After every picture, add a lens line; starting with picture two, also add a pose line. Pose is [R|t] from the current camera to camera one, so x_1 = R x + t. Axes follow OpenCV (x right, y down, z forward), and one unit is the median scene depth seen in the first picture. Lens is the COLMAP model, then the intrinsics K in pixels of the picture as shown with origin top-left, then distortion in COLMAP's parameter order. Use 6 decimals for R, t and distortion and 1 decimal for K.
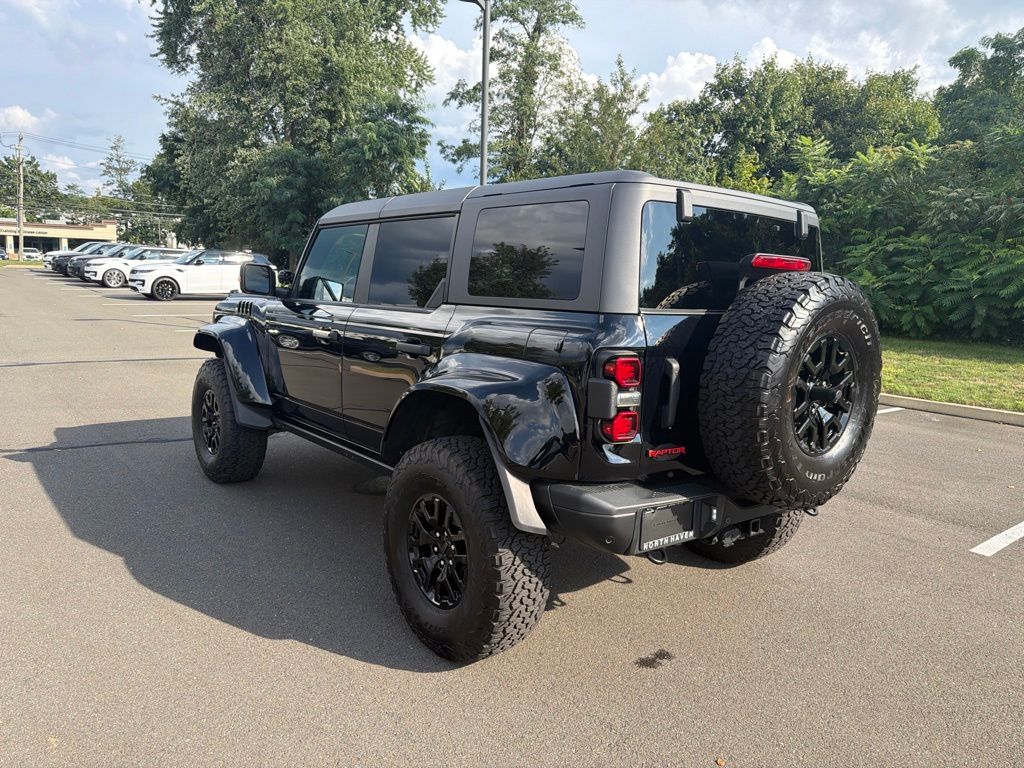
lens RADIAL K [[726.5, 0, 517.4], [0, 726.5, 378.2], [0, 0, 1]] dist [0.003878, -0.013737]
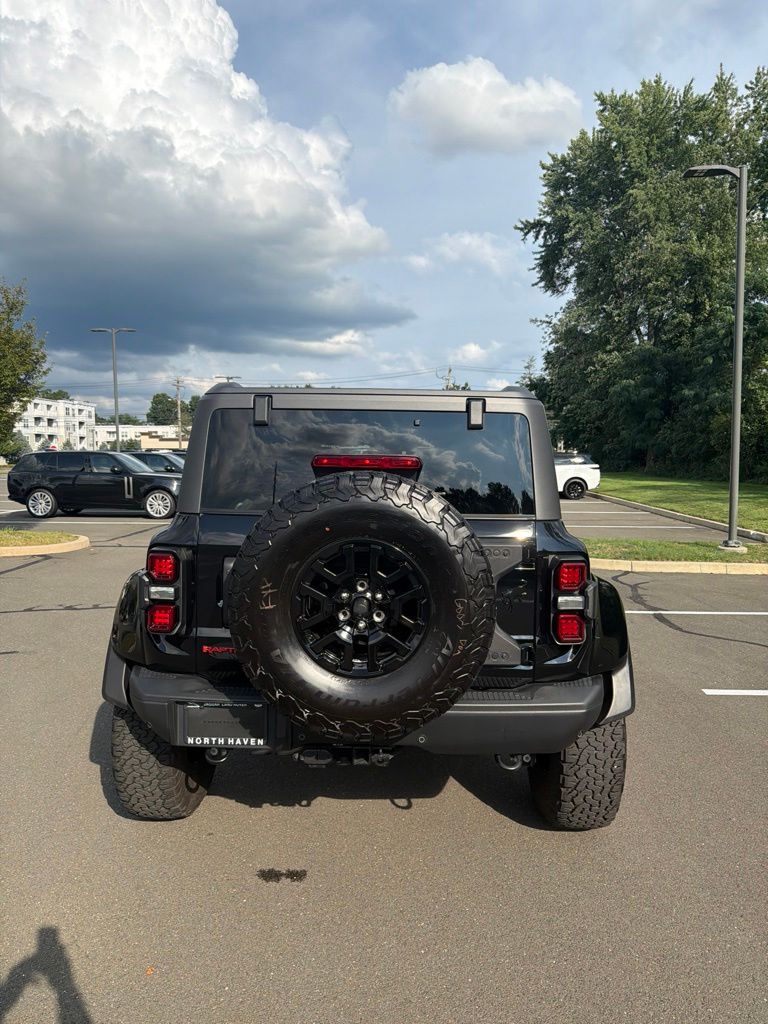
lens RADIAL K [[726.5, 0, 368.8], [0, 726.5, 502.9], [0, 0, 1]] dist [0.003878, -0.013737]
pose [[0.741339, -0.003150, -0.671123, 0.070421], [-0.064362, 0.995046, -0.075766, -0.002866], [0.668037, 0.099363, 0.737464, 0.024493]]
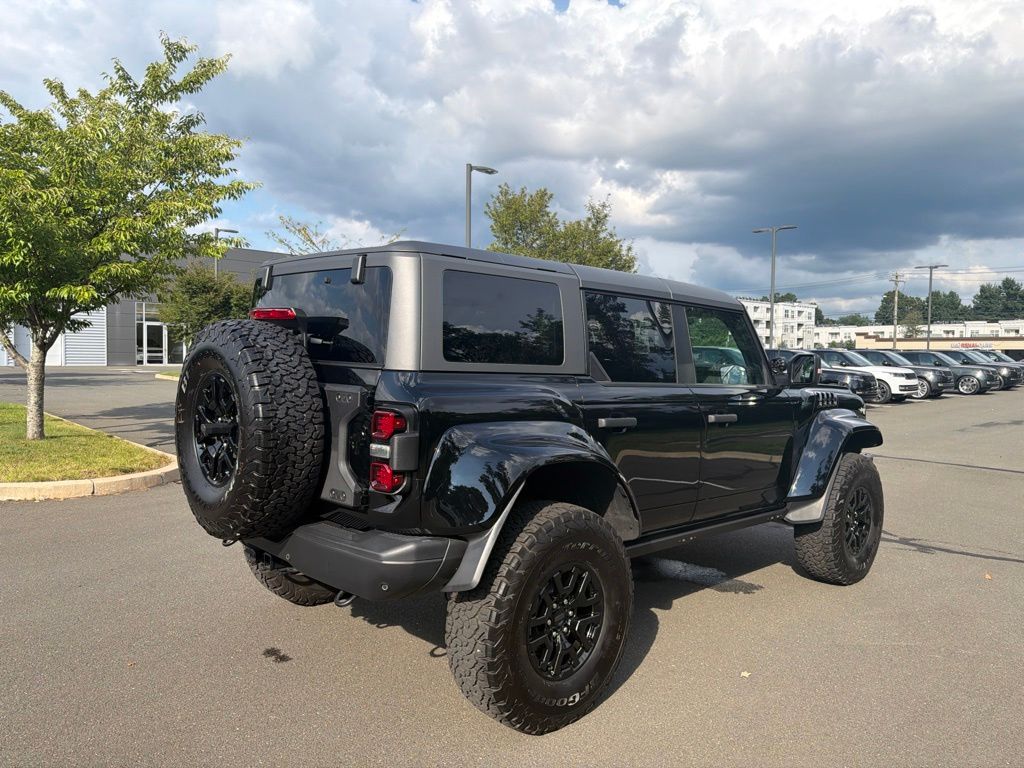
lens RADIAL K [[726.5, 0, 511.6], [0, 726.5, 381.3], [0, 0, 1]] dist [0.003878, -0.013737]
pose [[0.053966, -0.010461, -0.998488, 0.106800], [-0.154821, 0.987765, -0.018716, -0.006933], [0.986468, 0.155597, 0.051686, 0.095466]]
